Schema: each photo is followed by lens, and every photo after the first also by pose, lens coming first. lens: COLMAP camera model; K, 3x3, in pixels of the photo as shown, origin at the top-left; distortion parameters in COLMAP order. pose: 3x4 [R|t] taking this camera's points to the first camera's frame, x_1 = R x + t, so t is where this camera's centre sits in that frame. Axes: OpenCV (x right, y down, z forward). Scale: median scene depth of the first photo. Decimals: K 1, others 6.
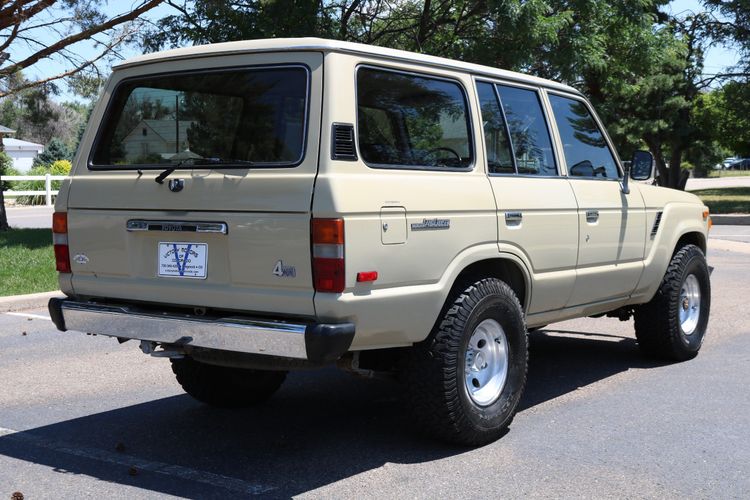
lens RADIAL K [[1101.1, 0, 375.0], [0, 1101.1, 250.0], [0, 0, 1]] dist [-0.028858, 0.041058]
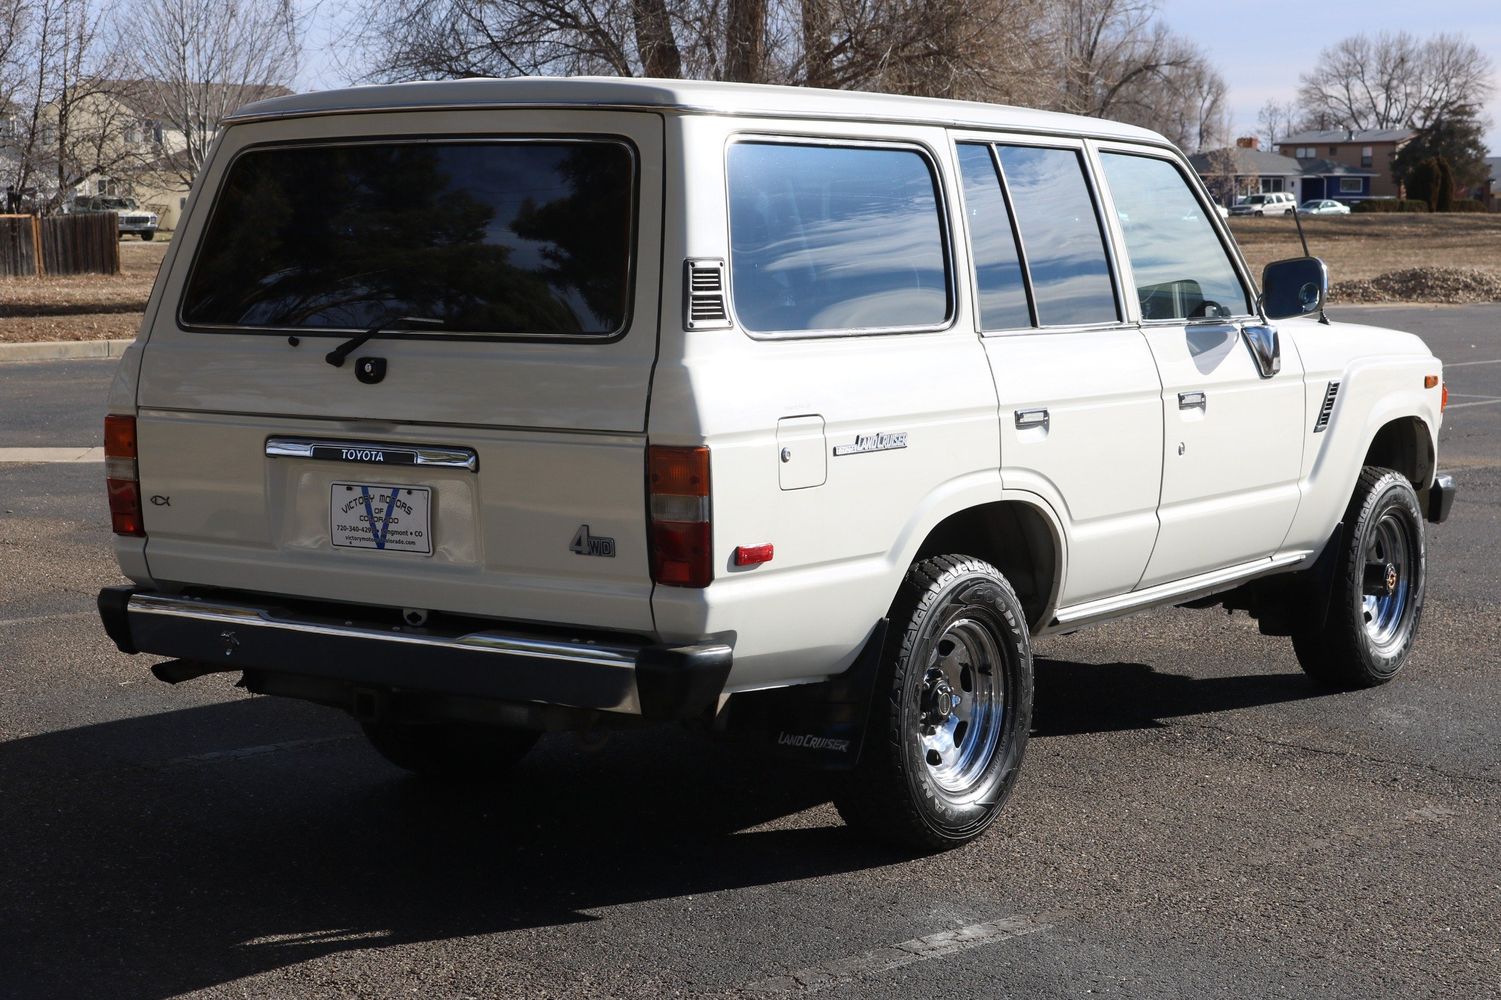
lens RADIAL K [[2733.5, 0, 750.5], [0, 2733.5, 500.0], [0, 0, 1]] dist [-0.038659, 0.147854]
pose [[0.999568, -0.007752, 0.028339, -0.038875], [0.006511, 0.999027, 0.043627, -0.050409], [-0.028649, -0.043424, 0.998646, -0.246243]]
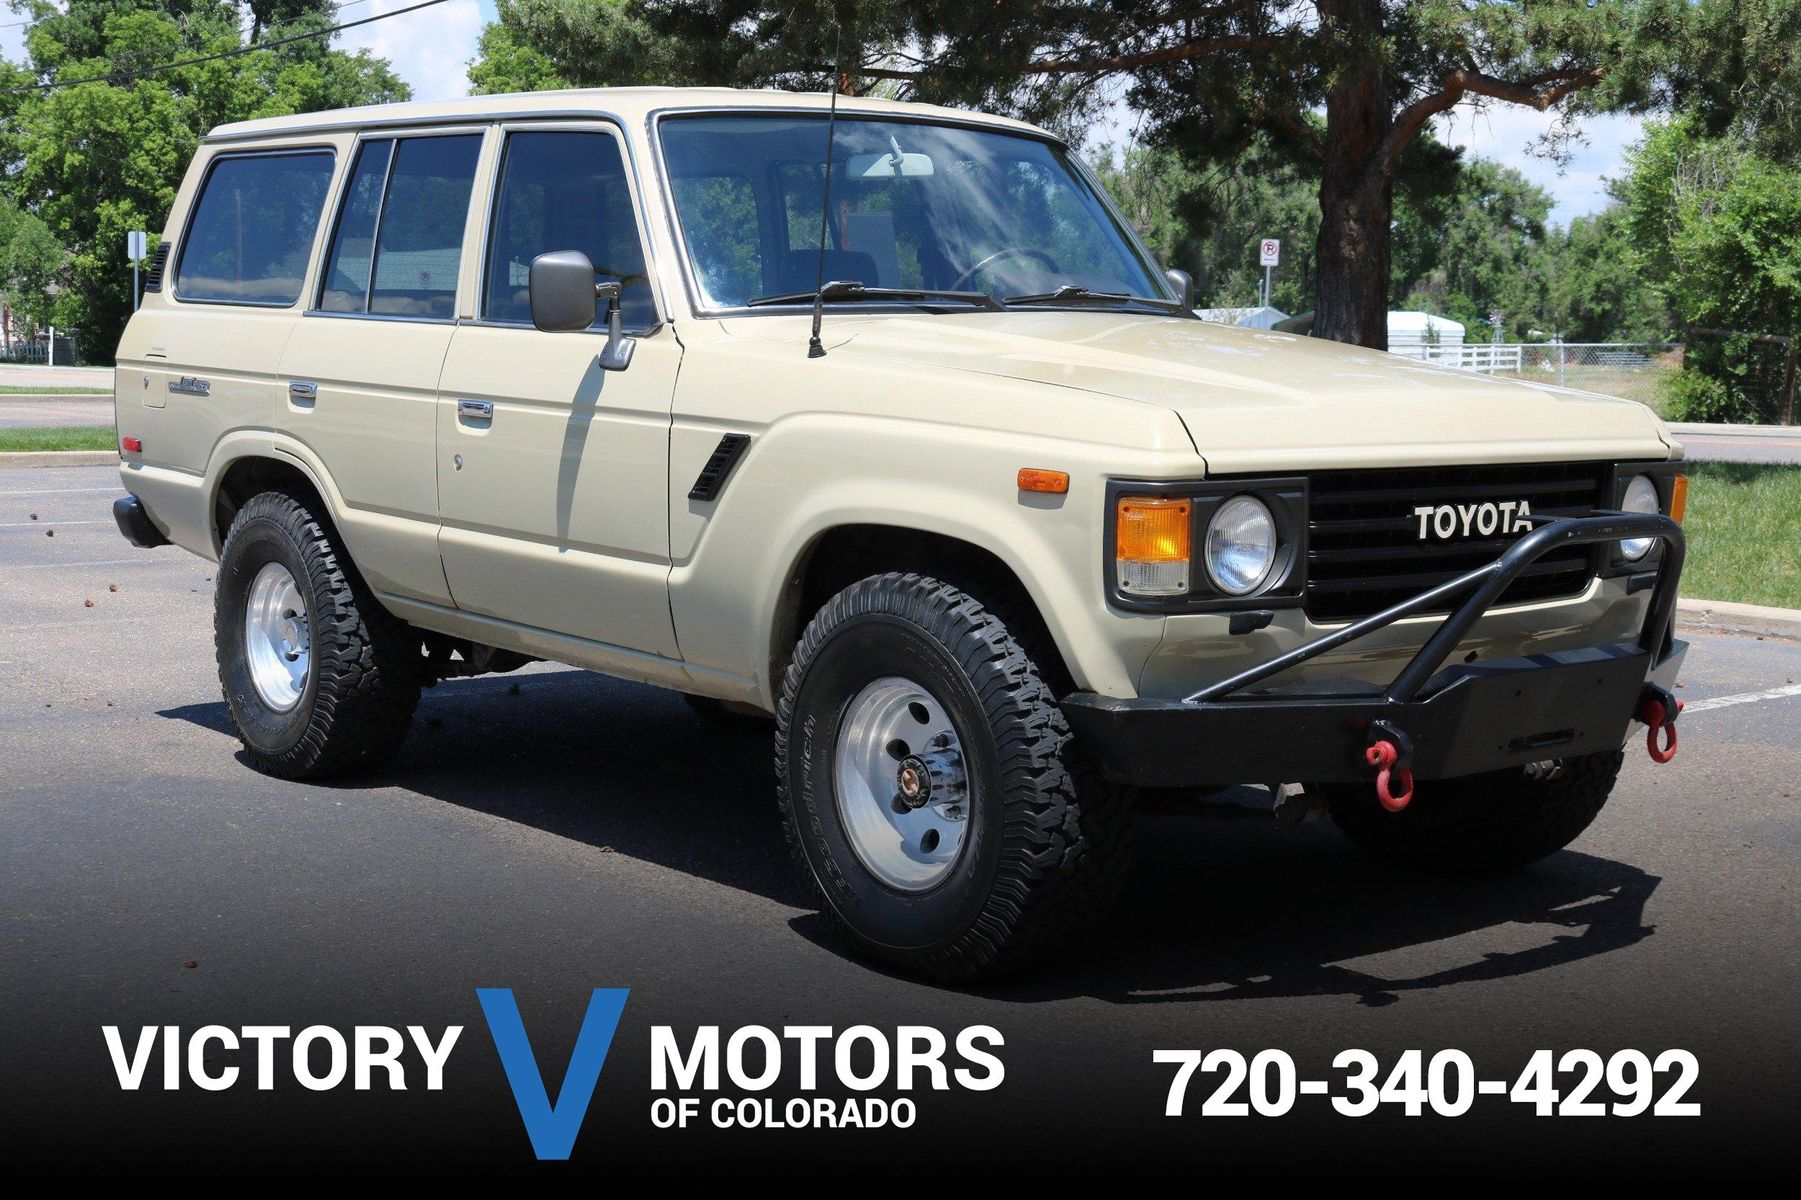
lens RADIAL K [[2530.2, 0, 900.5], [0, 2530.2, 600.0], [0, 0, 1]] dist [-0.032393, -0.011219]
pose [[-0.262173, 0.100821, -0.959740, 1.336781], [-0.082925, 0.988495, 0.126495, -0.117160], [0.961451, 0.112750, -0.250796, 1.711013]]
